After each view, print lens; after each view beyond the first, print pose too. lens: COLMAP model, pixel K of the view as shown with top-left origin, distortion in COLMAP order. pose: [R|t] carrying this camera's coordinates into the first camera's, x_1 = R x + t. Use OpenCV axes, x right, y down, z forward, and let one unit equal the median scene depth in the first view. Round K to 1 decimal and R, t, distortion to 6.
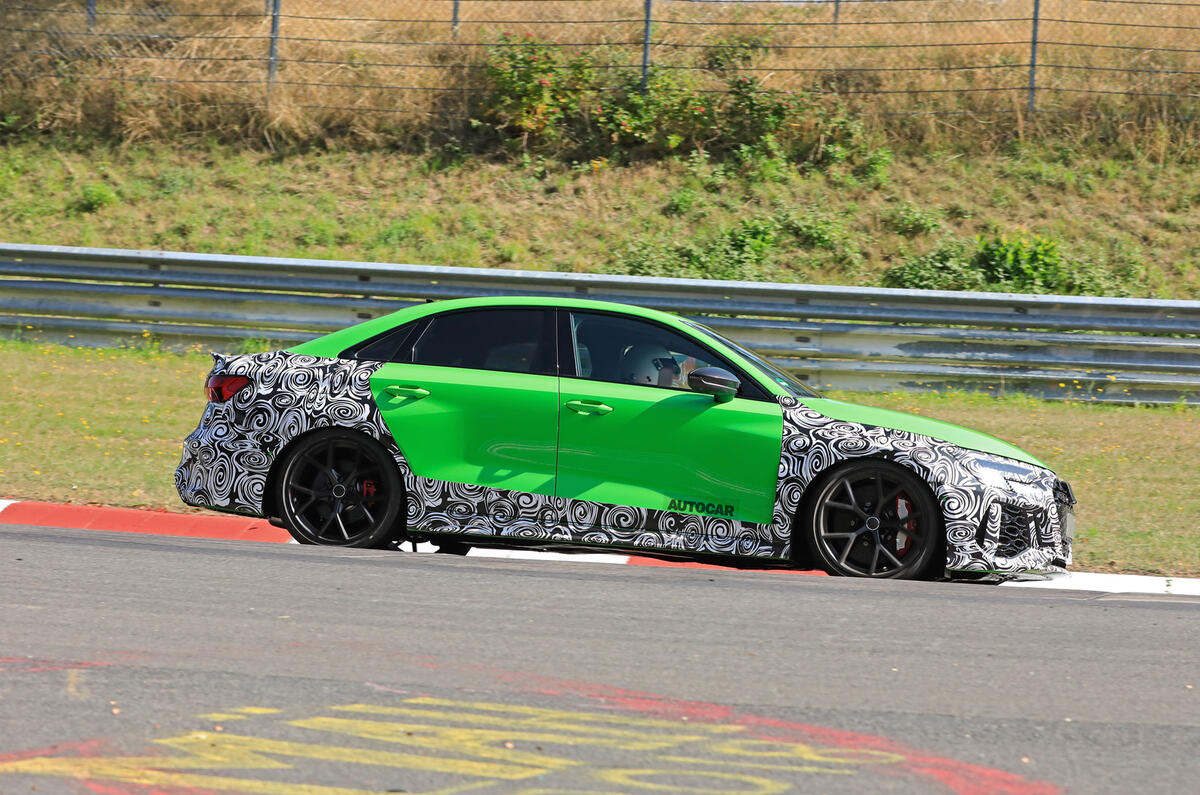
lens RADIAL K [[2820.7, 0, 600.0], [0, 2820.7, 397.5], [0, 0, 1]] dist [-0.049333, -0.186298]
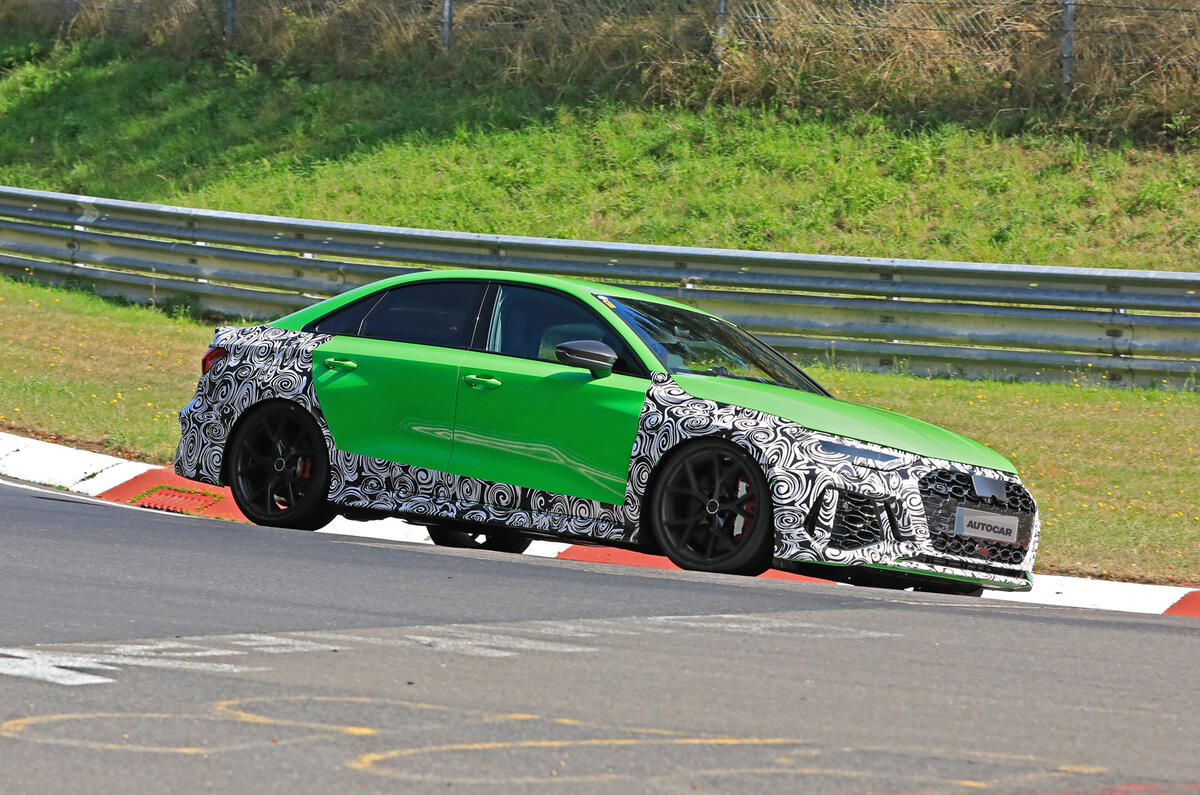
lens RADIAL K [[3612.8, 0, 600.0], [0, 3612.8, 397.5], [0, 0, 1]] dist [0.049275, 0.678642]
pose [[0.895565, 0.016747, -0.444615, 0.586761], [-0.027758, 0.999448, -0.018267, 0.030687], [0.444063, 0.028701, 0.895536, -0.090699]]
